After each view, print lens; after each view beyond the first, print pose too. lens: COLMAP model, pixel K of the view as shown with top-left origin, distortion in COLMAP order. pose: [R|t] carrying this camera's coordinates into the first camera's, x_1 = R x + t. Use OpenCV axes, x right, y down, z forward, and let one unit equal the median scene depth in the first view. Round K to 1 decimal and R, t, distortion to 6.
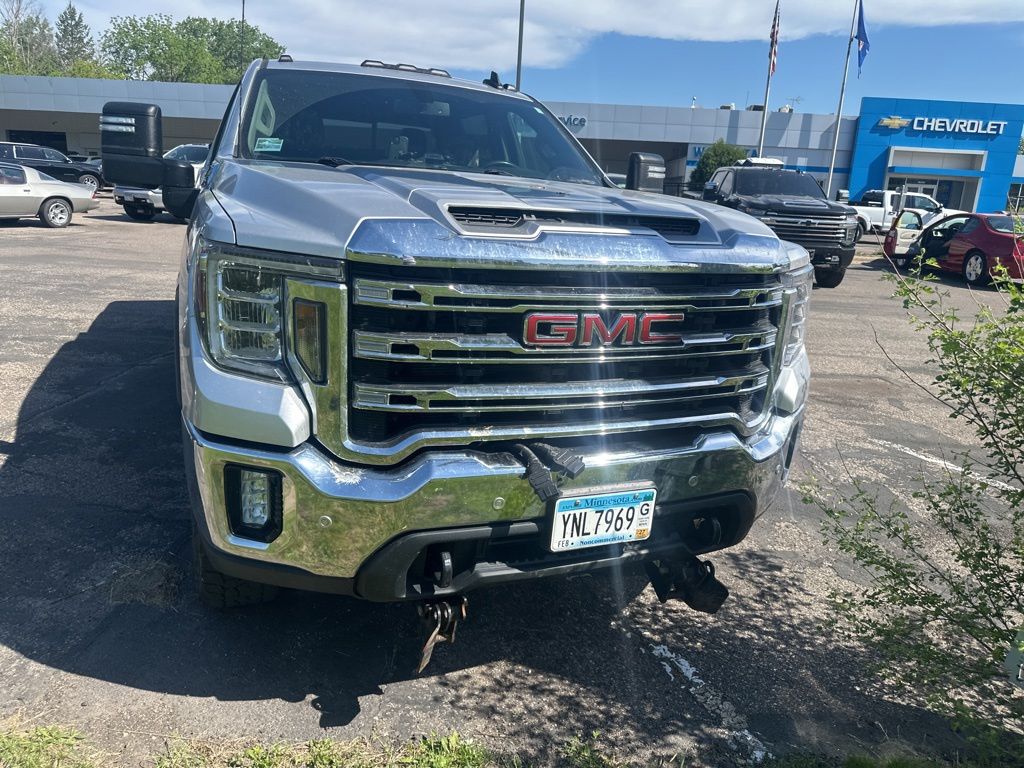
lens RADIAL K [[725.5, 0, 515.1], [0, 725.5, 373.4], [0, 0, 1]] dist [0.031411, -0.037714]
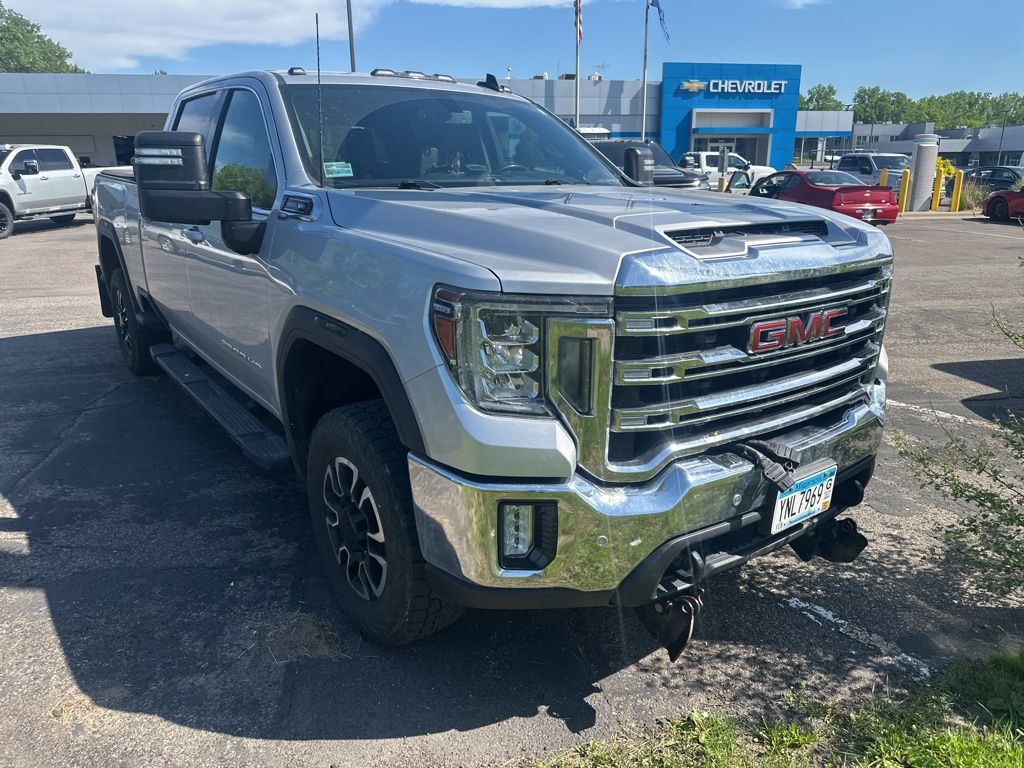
lens RADIAL K [[725.5, 0, 509.5], [0, 725.5, 389.5], [0, 0, 1]] dist [0.031411, -0.037714]
pose [[0.968442, -0.129203, 0.213137, -0.481228], [0.117795, 0.990880, 0.065436, -0.083634], [-0.219648, -0.038264, 0.974828, 0.005599]]
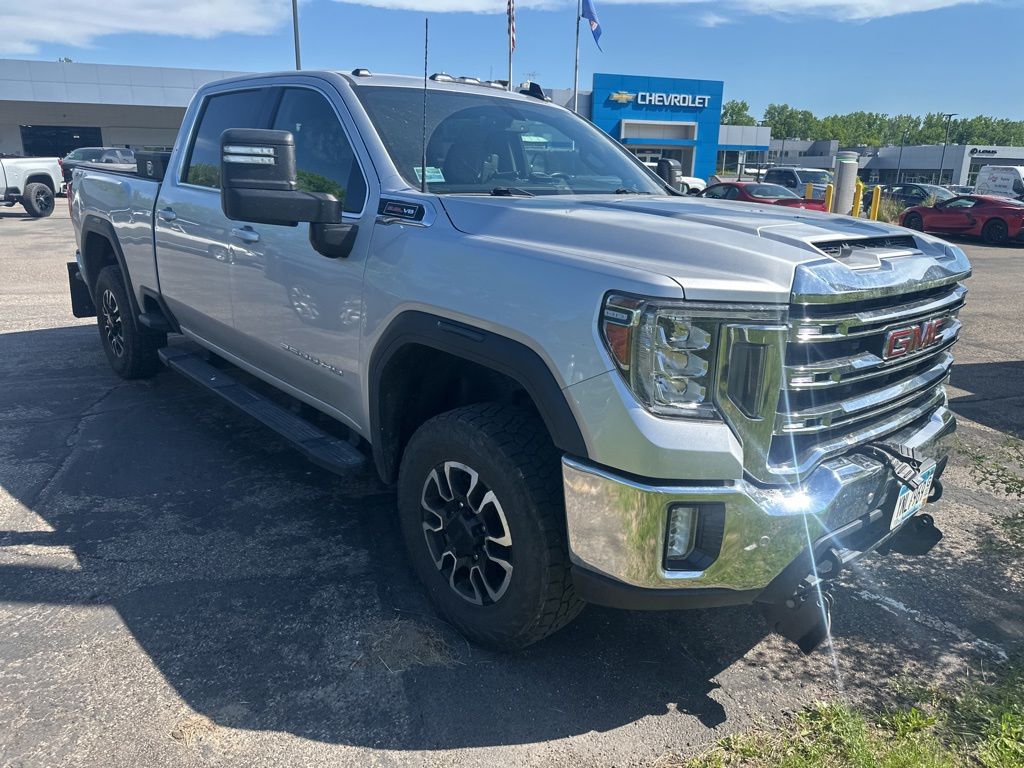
lens RADIAL K [[725.5, 0, 509.7], [0, 725.5, 382.2], [0, 0, 1]] dist [0.031411, -0.037714]
pose [[0.940104, -0.126854, 0.316405, -0.767808], [0.112334, 0.991620, 0.063796, -0.120938], [-0.321847, -0.024432, 0.946477, 0.072156]]
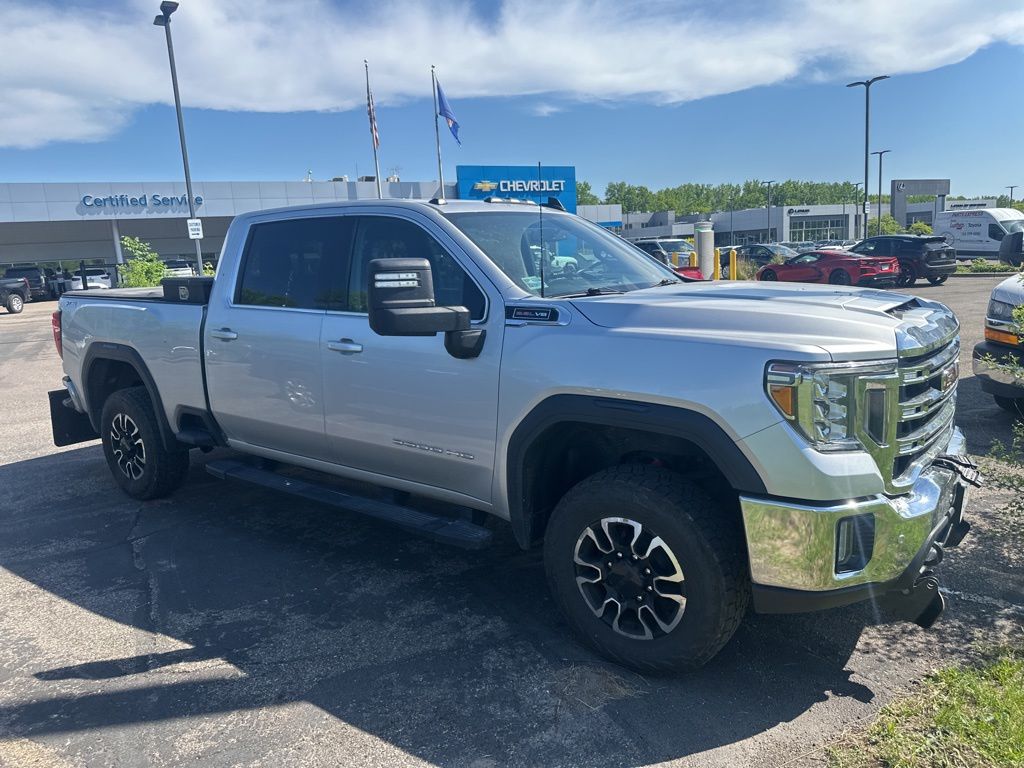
lens RADIAL K [[725.5, 0, 506.9], [0, 725.5, 385.1], [0, 0, 1]] dist [0.031411, -0.037714]
pose [[0.855693, -0.189038, 0.481719, -1.272735], [0.221590, 0.975078, -0.010975, -0.202371], [-0.467639, 0.116136, 0.876257, 0.059562]]
